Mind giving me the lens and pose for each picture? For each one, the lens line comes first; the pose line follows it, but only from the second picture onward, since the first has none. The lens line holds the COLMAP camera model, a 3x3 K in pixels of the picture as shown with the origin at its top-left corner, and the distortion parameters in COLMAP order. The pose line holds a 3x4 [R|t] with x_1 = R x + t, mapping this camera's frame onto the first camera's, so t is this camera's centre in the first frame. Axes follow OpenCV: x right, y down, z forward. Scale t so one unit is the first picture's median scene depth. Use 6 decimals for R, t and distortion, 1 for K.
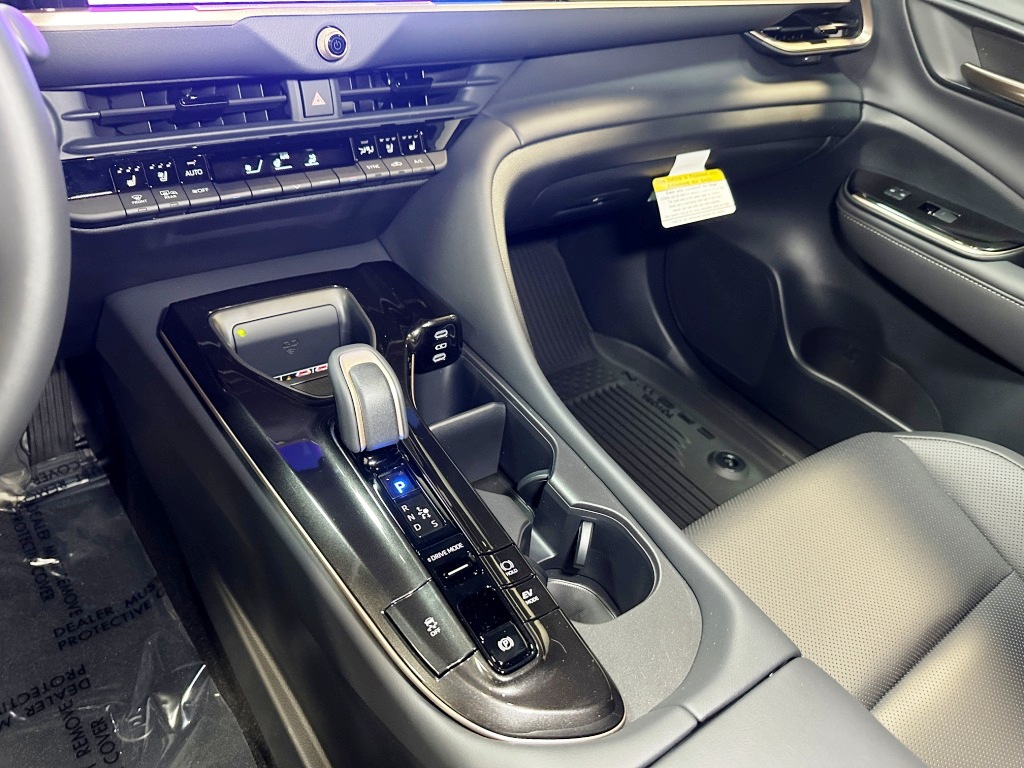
lens RADIAL K [[732.7, 0, 512.0], [0, 732.7, 384.0], [0, 0, 1]] dist [0.026758, -0.068350]
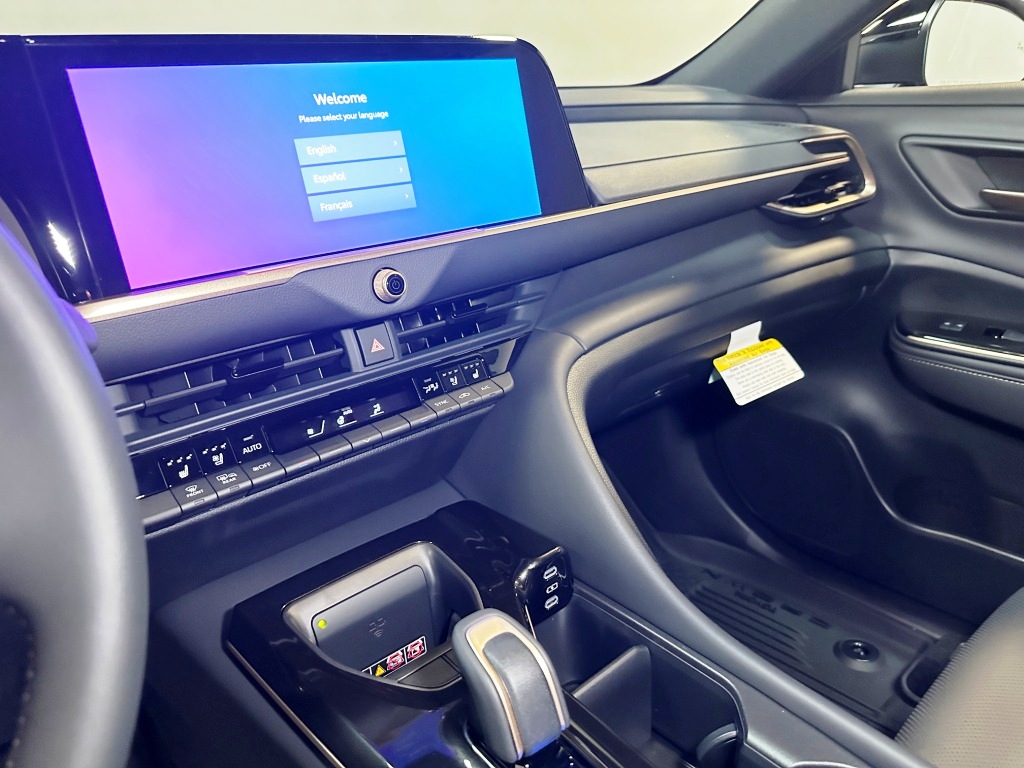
lens RADIAL K [[719.8, 0, 510.5], [0, 719.8, 388.7], [0, 0, 1]] dist [0.117120, -0.219713]
pose [[0.979563, -0.199709, 0.023931, -0.116842], [0.198240, 0.938466, -0.282811, -0.039863], [0.034022, 0.281775, 0.958877, 0.130476]]
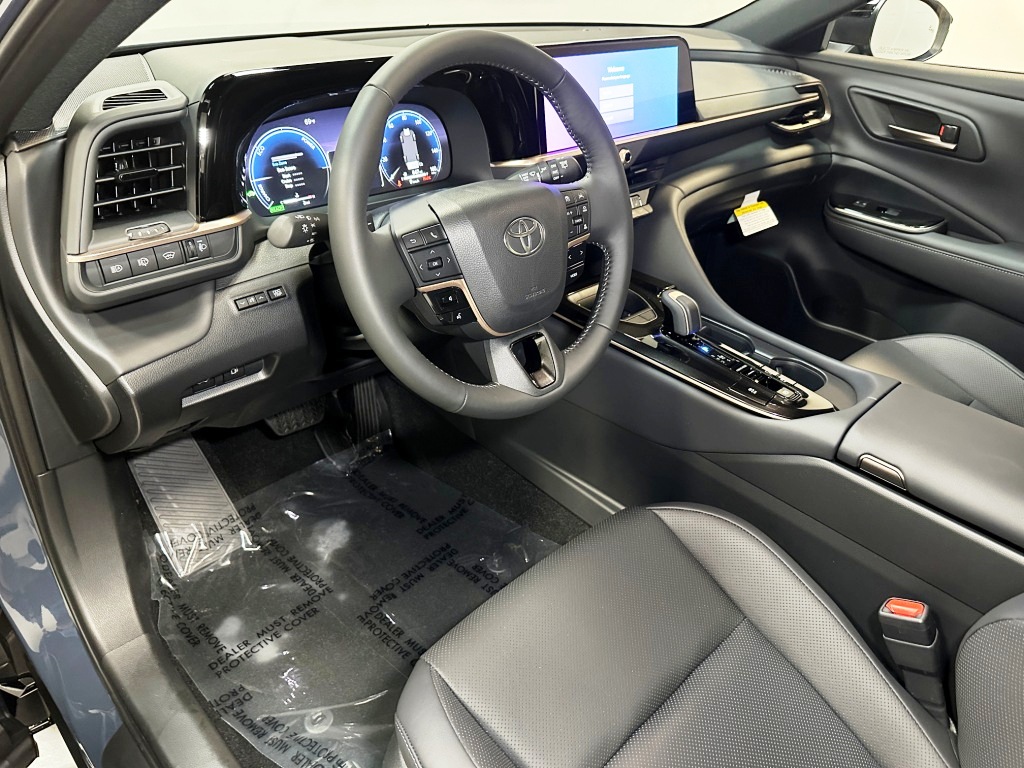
lens RADIAL K [[719.8, 0, 510.5], [0, 719.8, 388.7], [0, 0, 1]] dist [0.117120, -0.219713]
pose [[0.985734, -0.141535, 0.091080, -0.684299], [0.149692, 0.984627, -0.090006, 0.268226], [-0.076941, 0.102356, 0.991768, -0.788378]]
